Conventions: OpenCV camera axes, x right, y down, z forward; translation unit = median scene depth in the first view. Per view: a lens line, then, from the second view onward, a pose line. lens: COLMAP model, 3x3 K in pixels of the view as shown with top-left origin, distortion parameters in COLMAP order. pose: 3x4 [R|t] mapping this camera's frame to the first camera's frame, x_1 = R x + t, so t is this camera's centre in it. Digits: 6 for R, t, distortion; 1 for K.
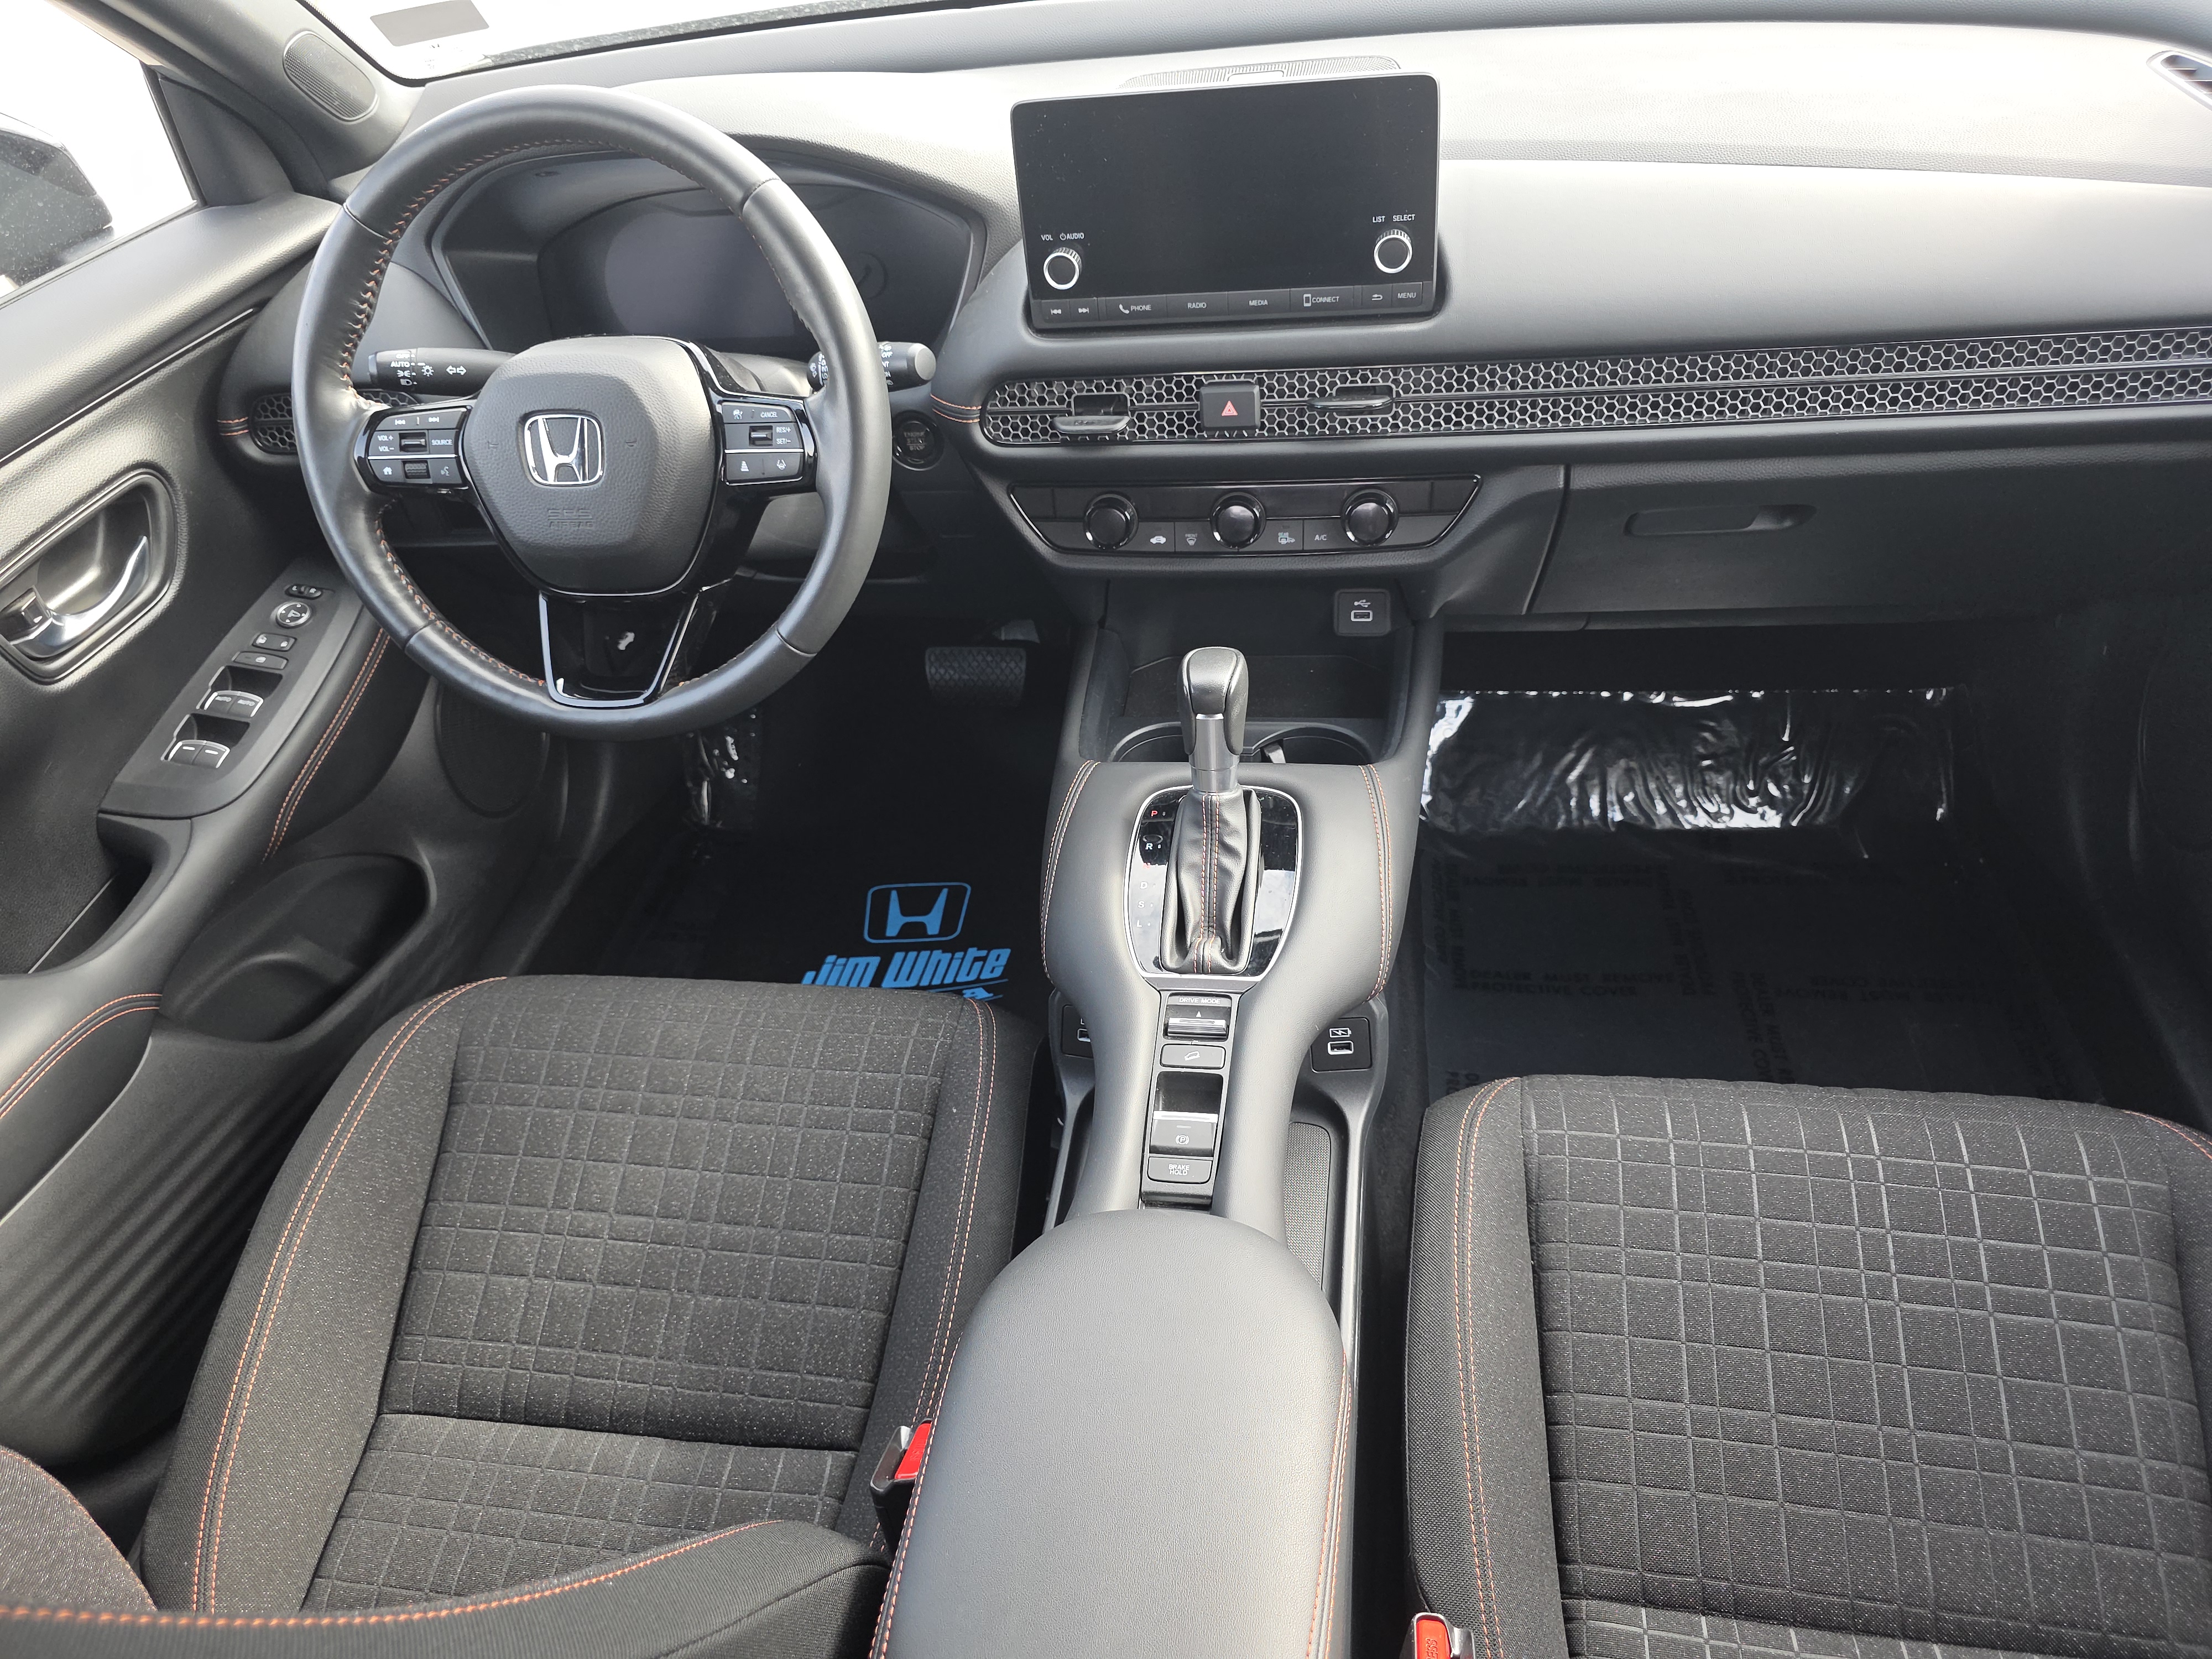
lens RADIAL K [[1496.5, 0, 1123.2], [0, 1496.5, 831.1], [0, 0, 1]] dist [0.038538, -0.036815]
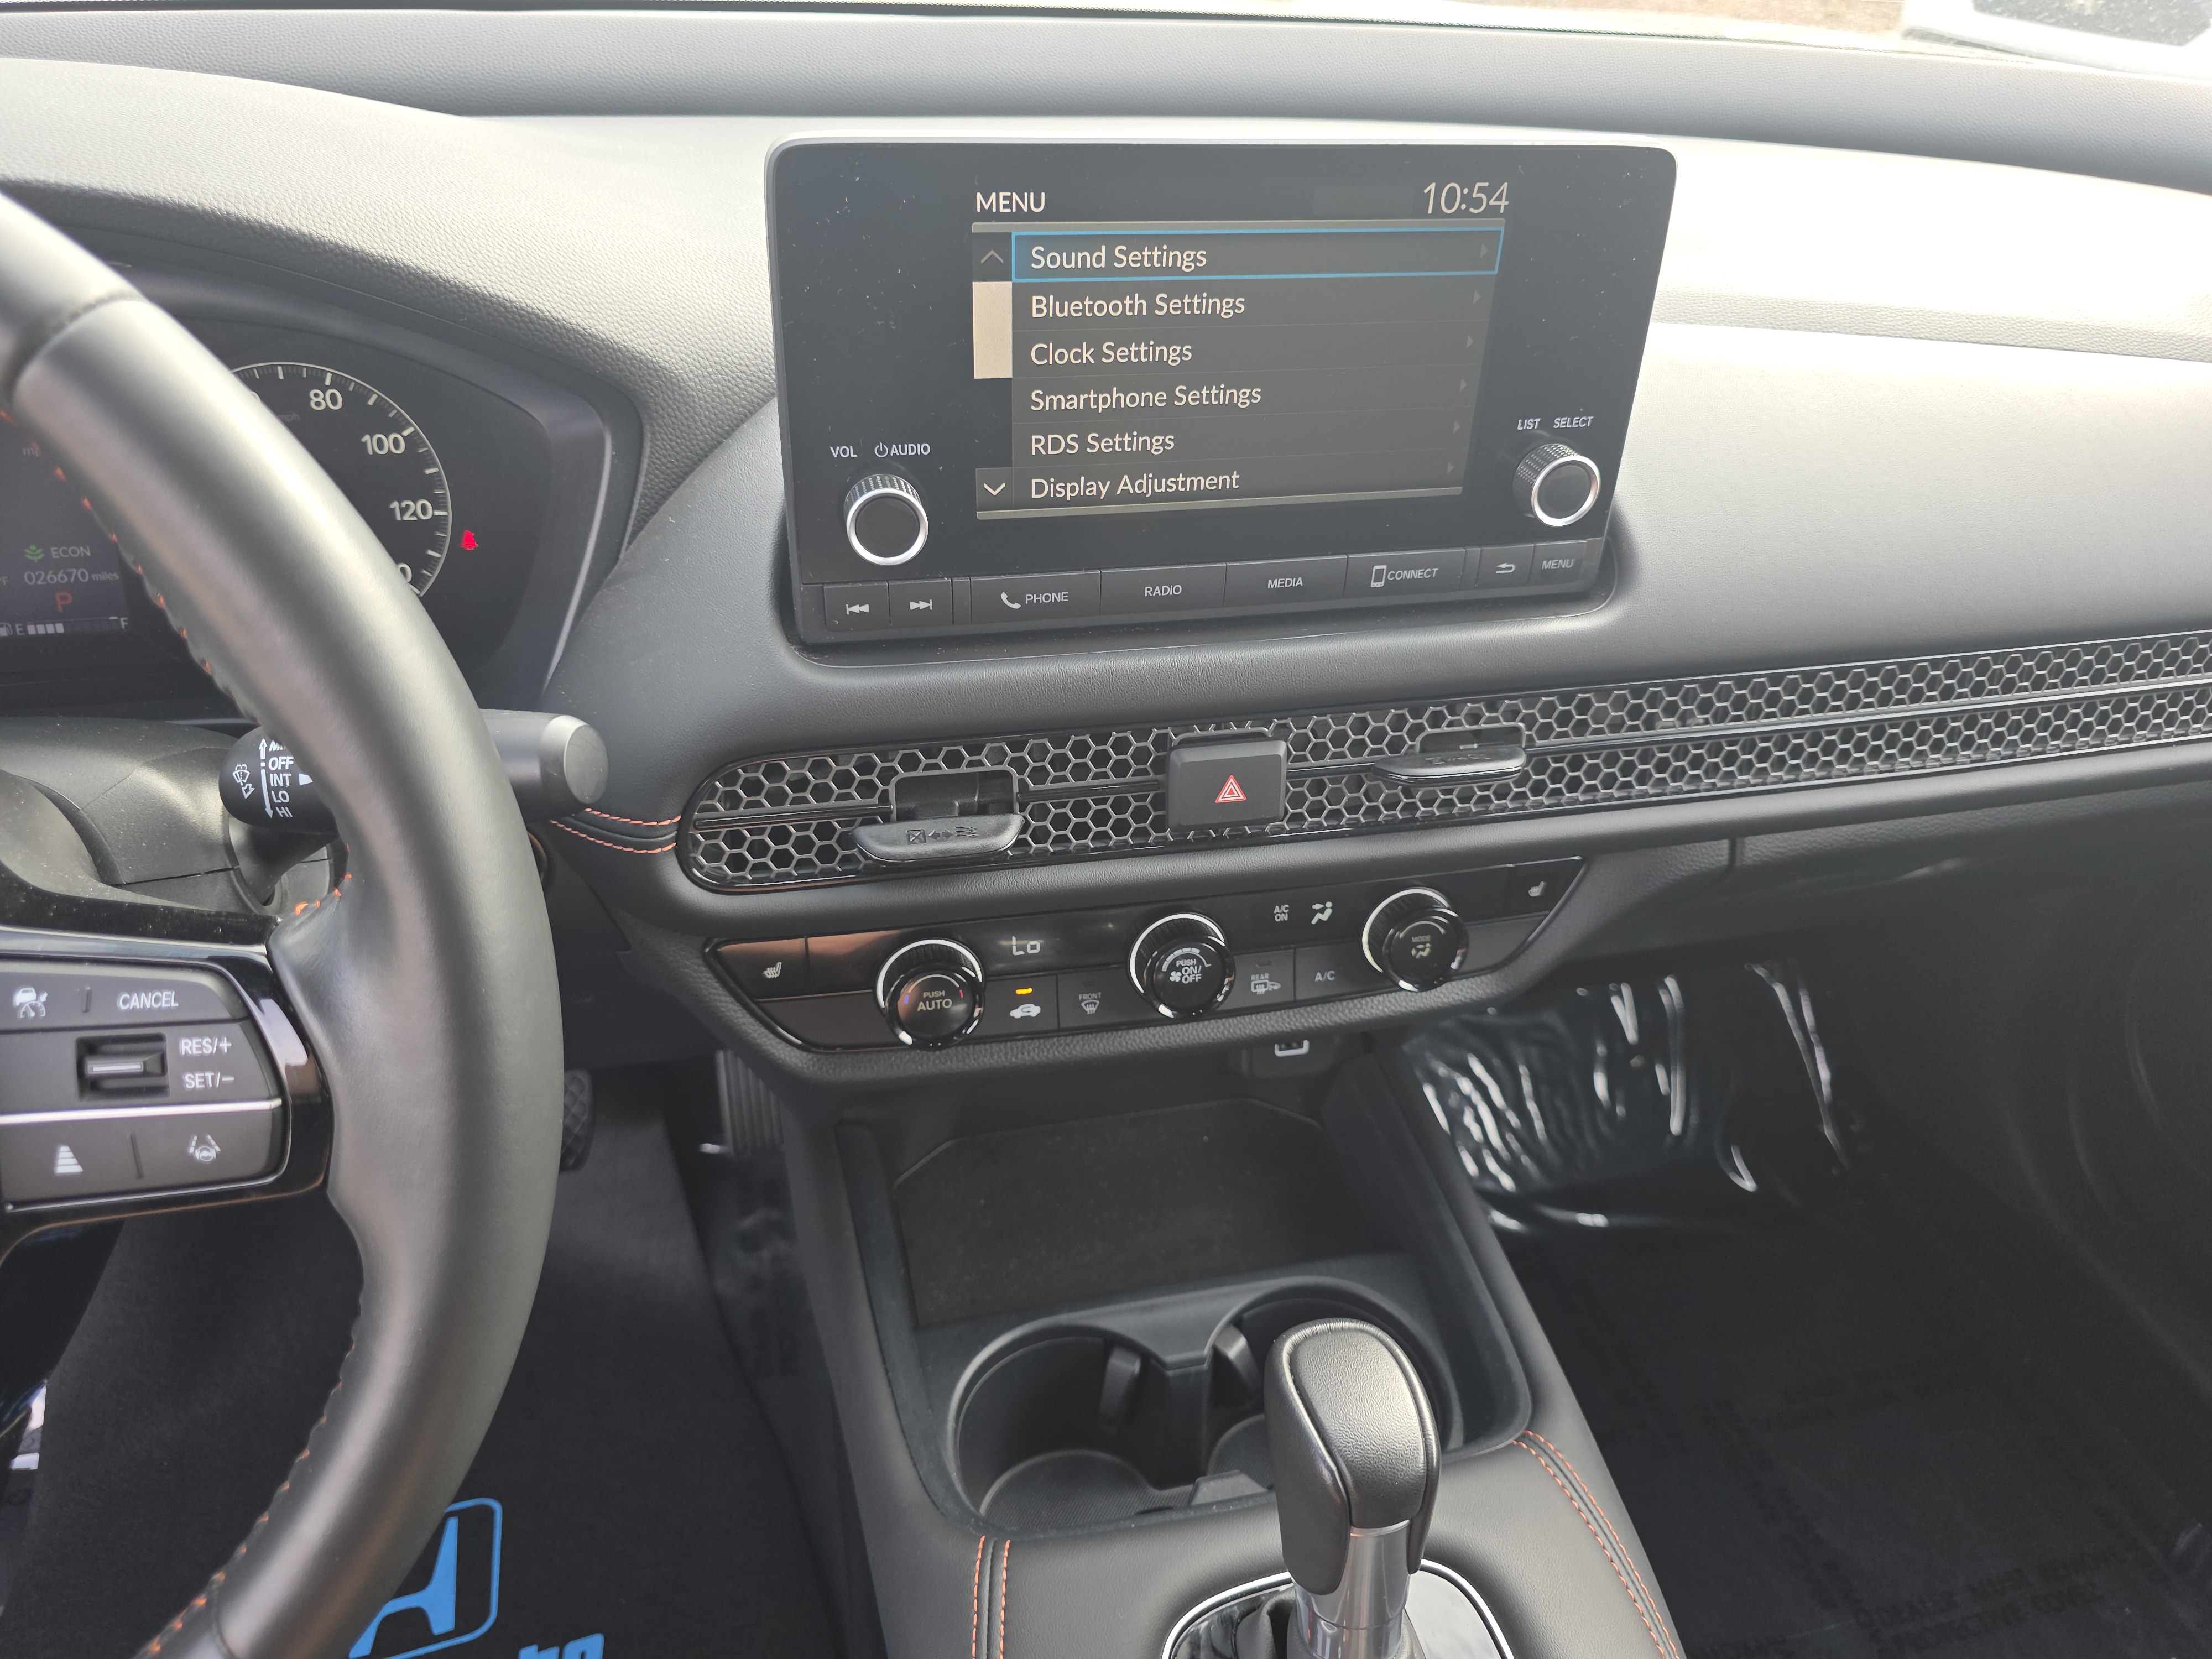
lens RADIAL K [[1496.5, 0, 1106.3], [0, 1496.5, 819.8], [0, 0, 1]] dist [0.038538, -0.036815]
pose [[0.921332, -0.091259, 0.377914, -0.149374], [0.126258, 0.989606, -0.068837, -0.240915], [-0.367704, 0.111137, 0.923278, 0.561964]]
